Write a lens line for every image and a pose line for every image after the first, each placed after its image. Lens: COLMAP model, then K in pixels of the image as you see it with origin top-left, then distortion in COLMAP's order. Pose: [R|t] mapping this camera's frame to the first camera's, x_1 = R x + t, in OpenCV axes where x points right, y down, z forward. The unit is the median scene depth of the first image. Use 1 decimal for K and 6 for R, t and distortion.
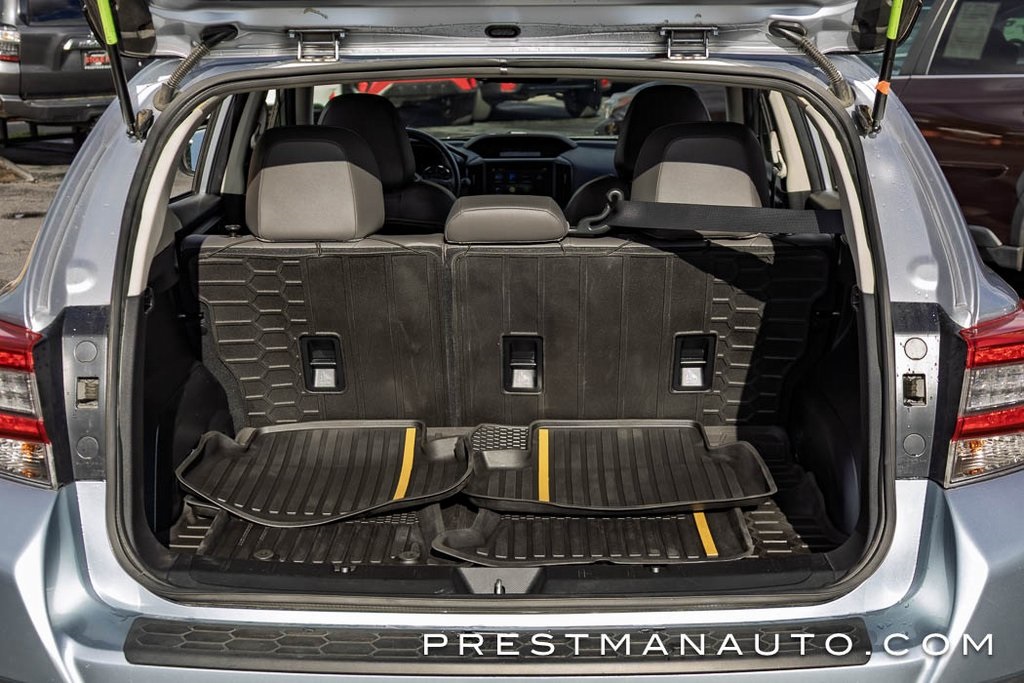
lens RADIAL K [[1551.8, 0, 511.5], [0, 1551.8, 343.4], [0, 0, 1]] dist [0.029685, 0.000000]
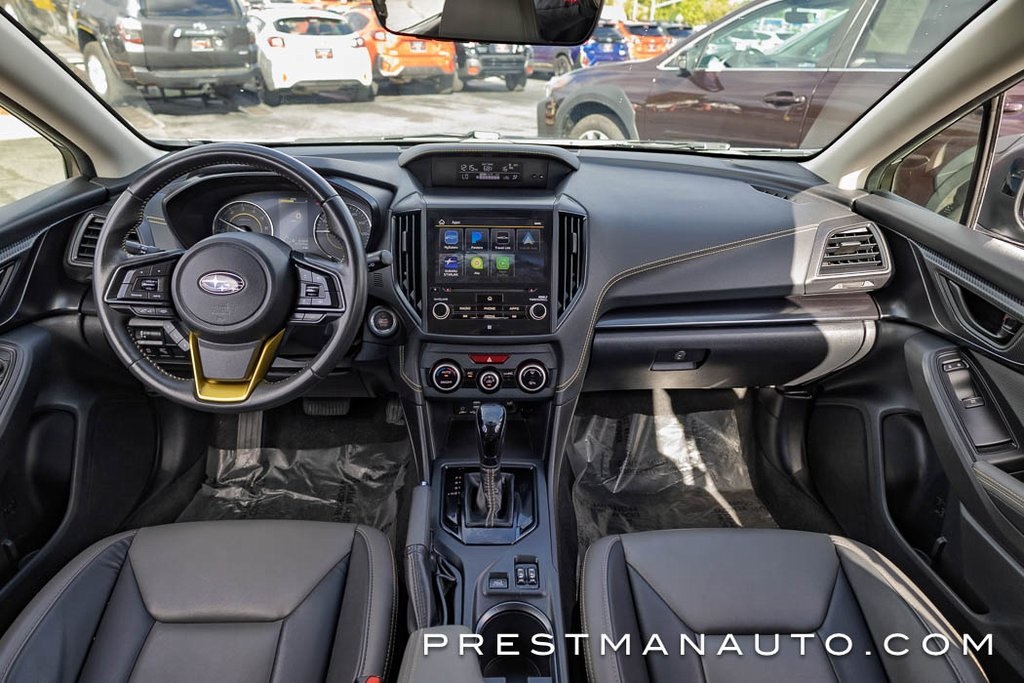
lens RADIAL K [[667.8, 0, 517.6], [0, 667.8, 343.7], [0, 0, 1]] dist [-0.002701, 0.005230]
pose [[0.997911, 0.001624, 0.064584, -0.000155], [-0.015777, 0.975542, 0.219246, -0.046121], [-0.062648, -0.219807, 0.973530, 0.289204]]
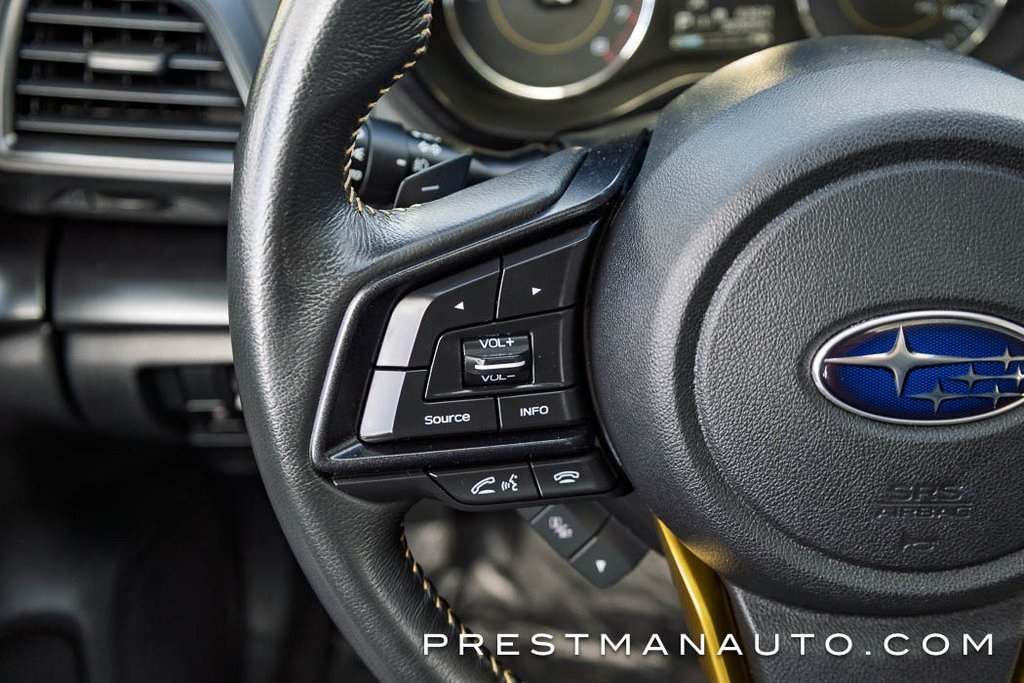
lens RADIAL K [[1071.2, 0, 513.6], [0, 1071.2, 345.3], [0, 0, 1]] dist [0.033633, 0.000000]
pose [[0.998778, -0.049060, 0.005923, -0.035366], [0.041431, 0.896672, 0.440752, -0.046590], [-0.026935, -0.439968, 0.897609, 0.342877]]
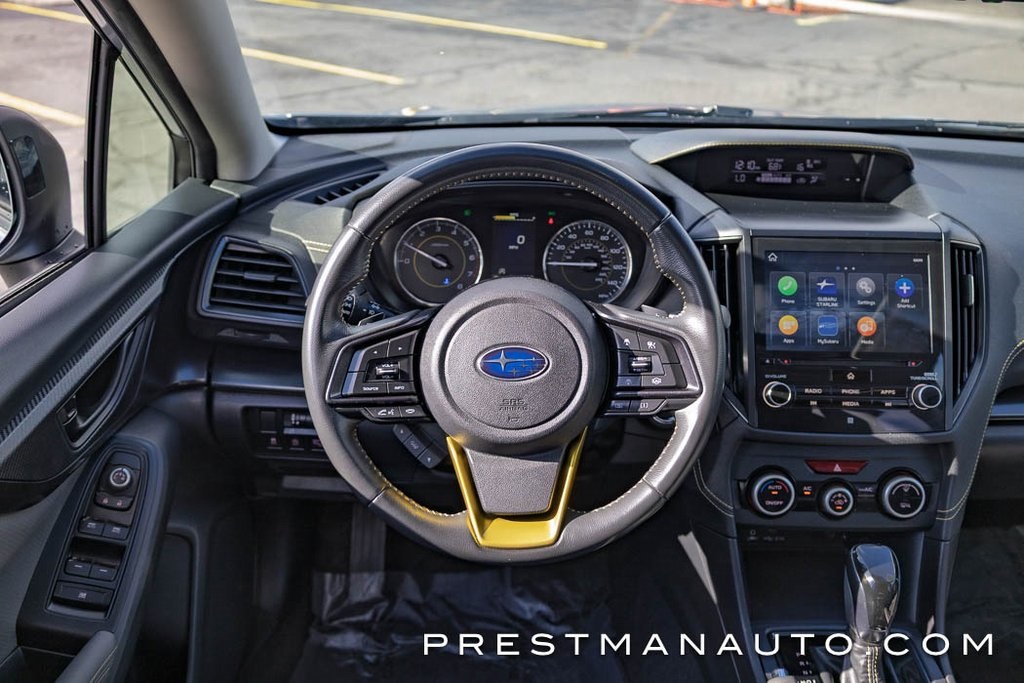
lens RADIAL K [[933.0, 0, 515.6], [0, 933.0, 339.0], [0, 0, 1]] dist [-0.005918, 0.000000]
pose [[0.998765, 0.015186, 0.047304, -0.029788], [-0.023837, 0.981866, 0.188073, -0.049899], [-0.043590, -0.188968, 0.981015, 0.299826]]
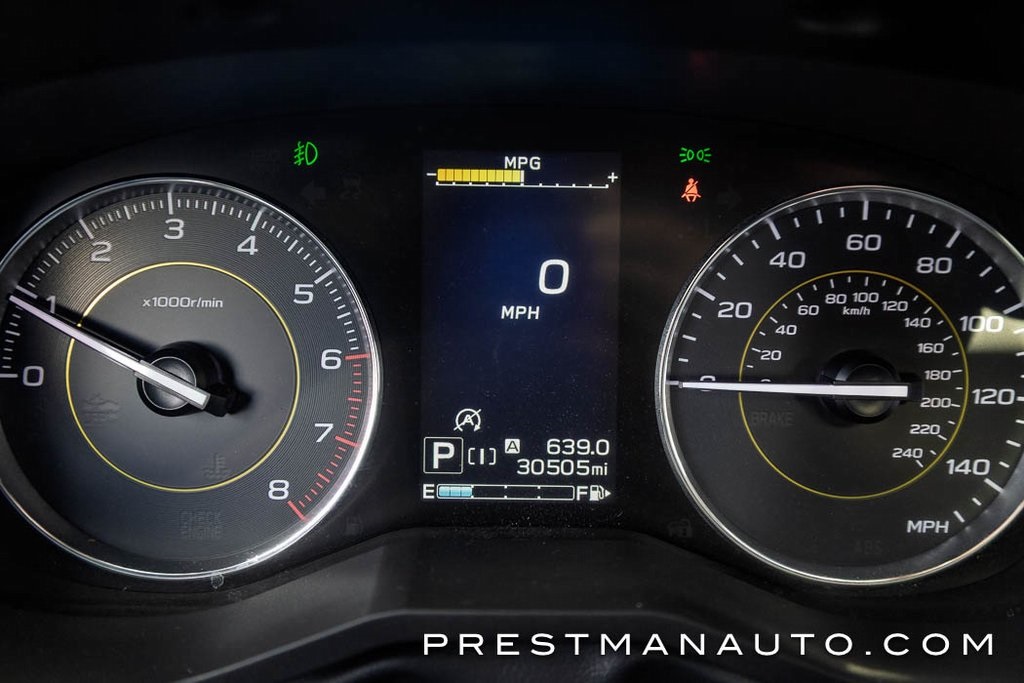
lens RADIAL K [[1288.0, 0, 511.9], [0, 1288.0, 342.8], [0, 0, 1]] dist [0.025597, 0.000000]
pose [[0.999124, 0.009188, 0.040831, -0.027207], [-0.015758, 0.986395, 0.163636, -0.045551], [-0.038772, -0.164136, 0.985675, 0.361538]]
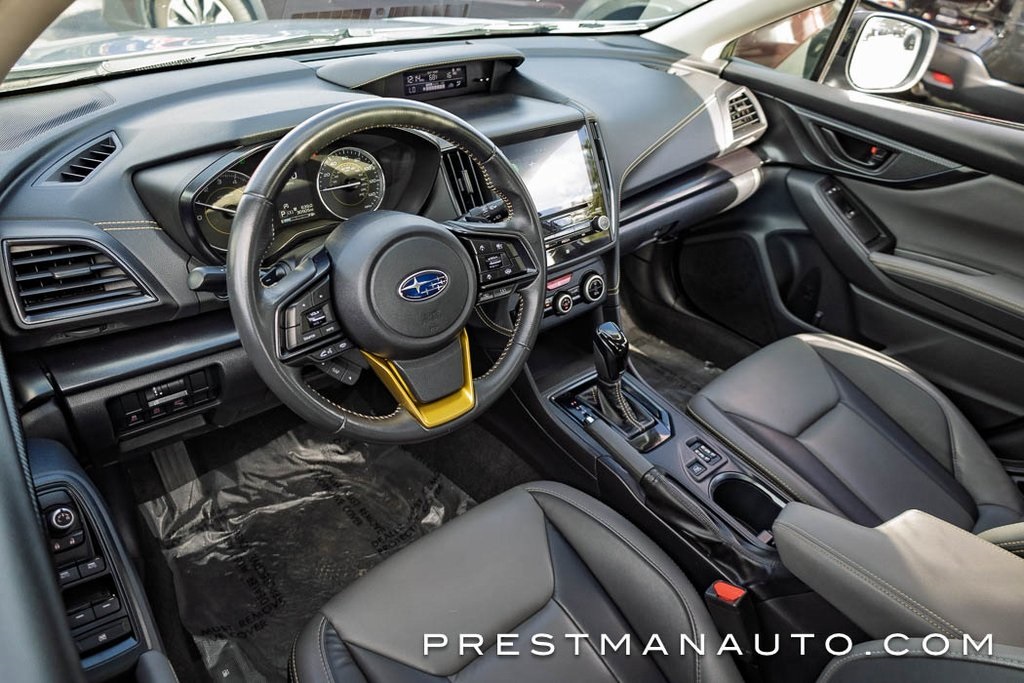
lens RADIAL K [[667.8, 0, 525.0], [0, 667.8, 333.8], [0, 0, 1]] dist [-0.002701, 0.005230]
pose [[0.740216, -0.330956, 0.585277, -0.055167], [0.070200, 0.903753, 0.422260, -0.056019], [-0.668695, -0.271477, 0.692205, 0.315551]]
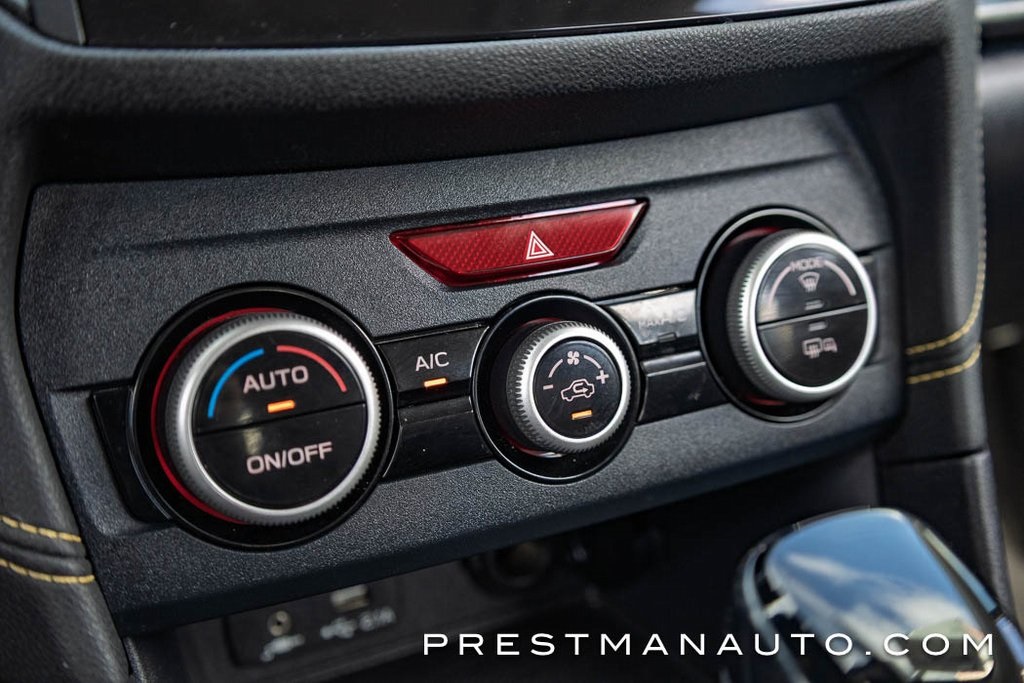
lens RADIAL K [[1186.6, 0, 512.2], [0, 1186.6, 343.0], [0, 0, 1]] dist [-0.018996, 0.000000]
pose [[0.884536, -0.172564, 0.433379, -0.008807], [0.106995, 0.979343, 0.171577, -0.026707], [-0.454035, -0.105397, 0.884728, 0.355015]]
